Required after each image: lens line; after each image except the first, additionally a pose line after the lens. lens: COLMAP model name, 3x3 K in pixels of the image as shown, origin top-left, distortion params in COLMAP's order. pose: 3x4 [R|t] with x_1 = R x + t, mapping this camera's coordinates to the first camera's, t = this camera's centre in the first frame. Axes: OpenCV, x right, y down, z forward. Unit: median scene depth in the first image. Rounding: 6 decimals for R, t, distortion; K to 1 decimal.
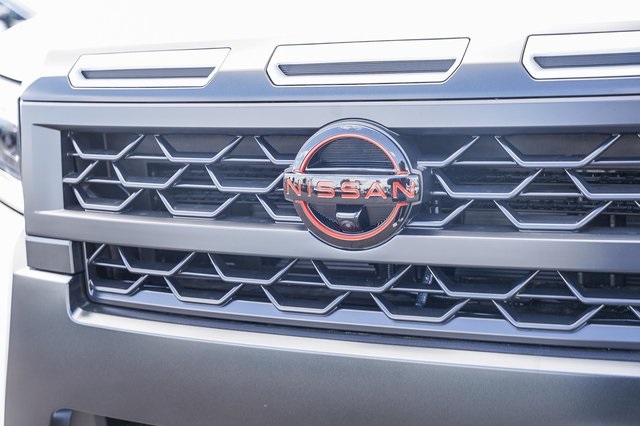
lens RADIAL K [[1015.6, 0, 320.5], [0, 1015.6, 213.4], [0, 0, 1]] dist [0.121034, 0.000000]
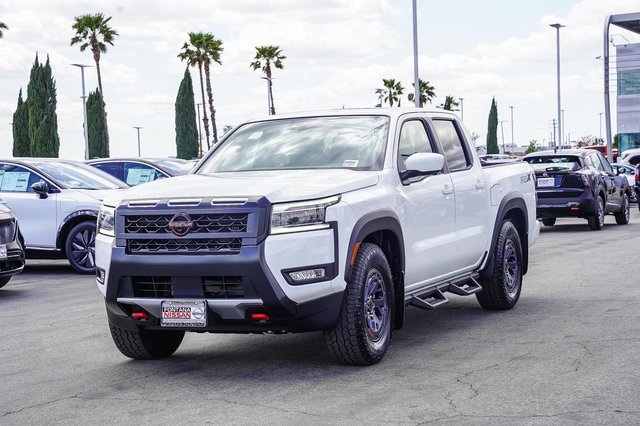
lens RADIAL K [[1239.2, 0, 318.0], [0, 1239.2, 216.9], [0, 0, 1]] dist [0.184068, 0.000000]
pose [[0.999667, 0.015202, -0.020873, 0.836754], [-0.018179, 0.988397, -0.150799, 0.854223], [0.018339, 0.151129, 0.988344, -5.152725]]
